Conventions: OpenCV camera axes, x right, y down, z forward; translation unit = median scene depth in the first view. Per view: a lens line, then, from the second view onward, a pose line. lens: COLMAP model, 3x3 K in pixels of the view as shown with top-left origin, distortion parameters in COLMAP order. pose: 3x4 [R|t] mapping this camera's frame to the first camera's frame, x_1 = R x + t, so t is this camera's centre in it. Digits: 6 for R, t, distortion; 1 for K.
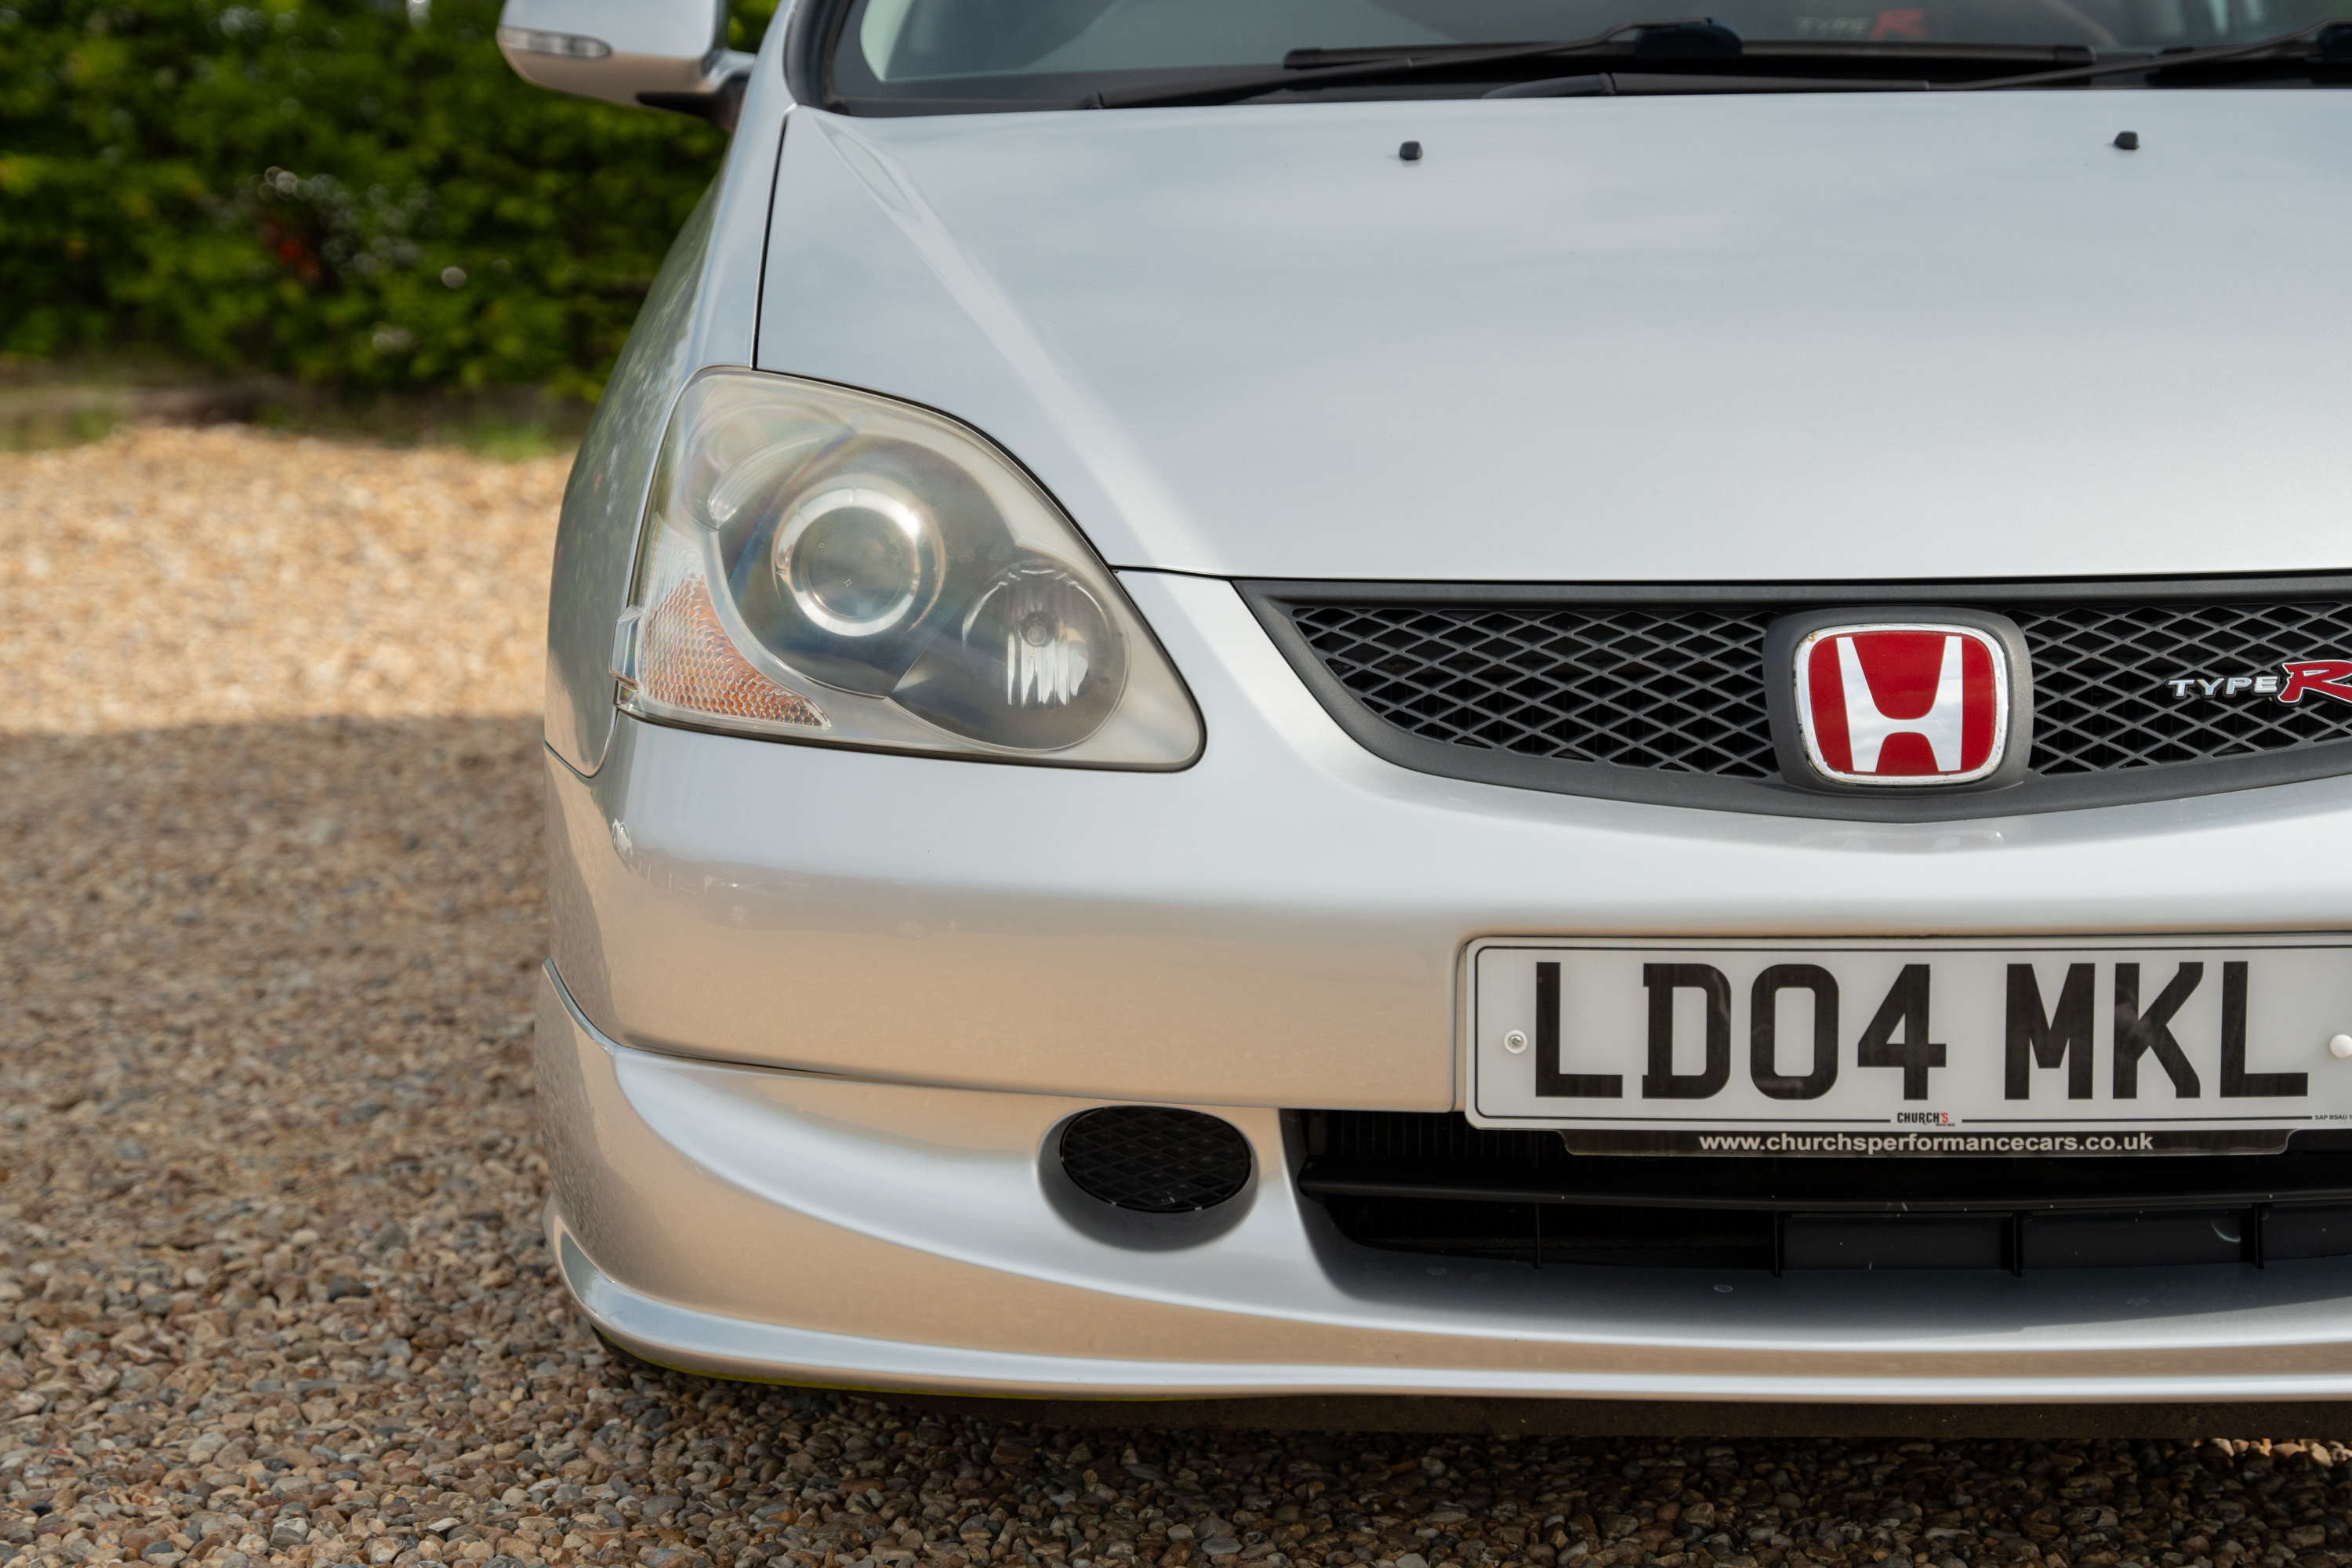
lens RADIAL K [[4697.5, 0, 1159.0], [0, 4697.5, 771.4], [0, 0, 1]] dist [0.222668, 0.000000]
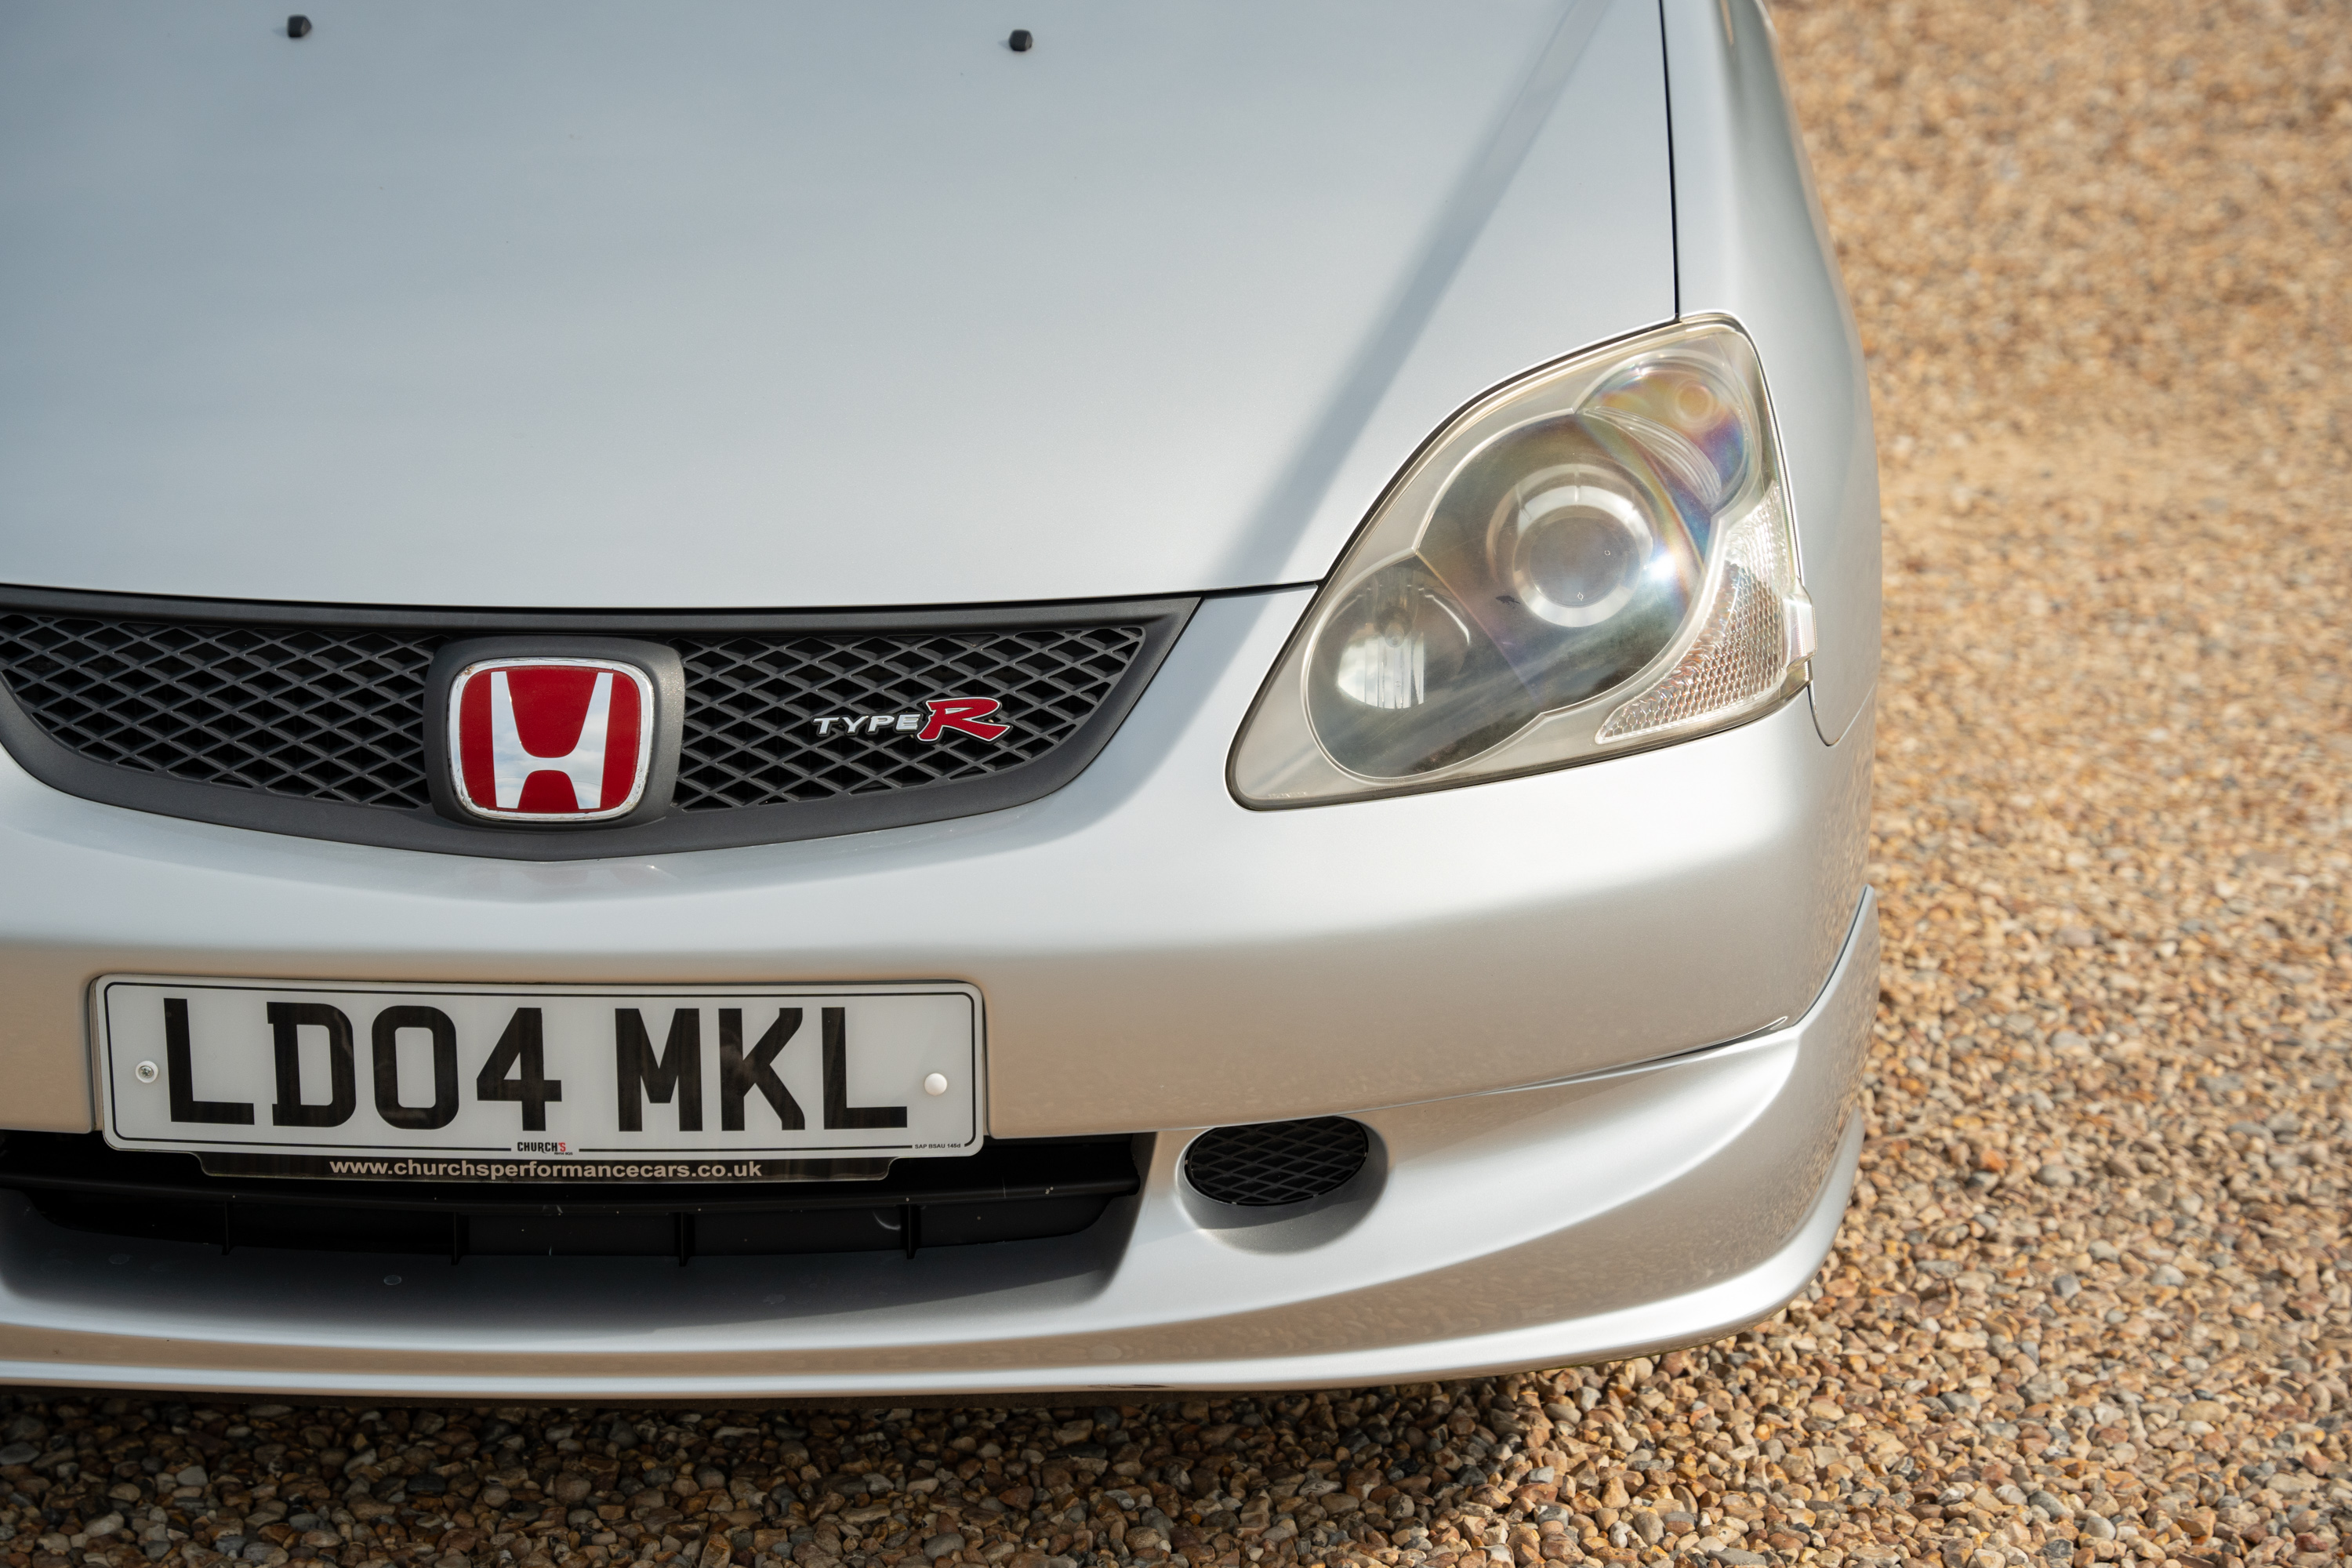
lens RADIAL K [[4878.6, 0, 1215.2], [0, 4878.6, 799.7], [0, 0, 1]] dist [0.295200, 0.000000]
pose [[0.999634, 0.018524, -0.019732, 0.321776], [-0.014615, 0.983095, 0.182512, -0.197655], [0.022779, -0.182157, 0.983006, -0.050364]]
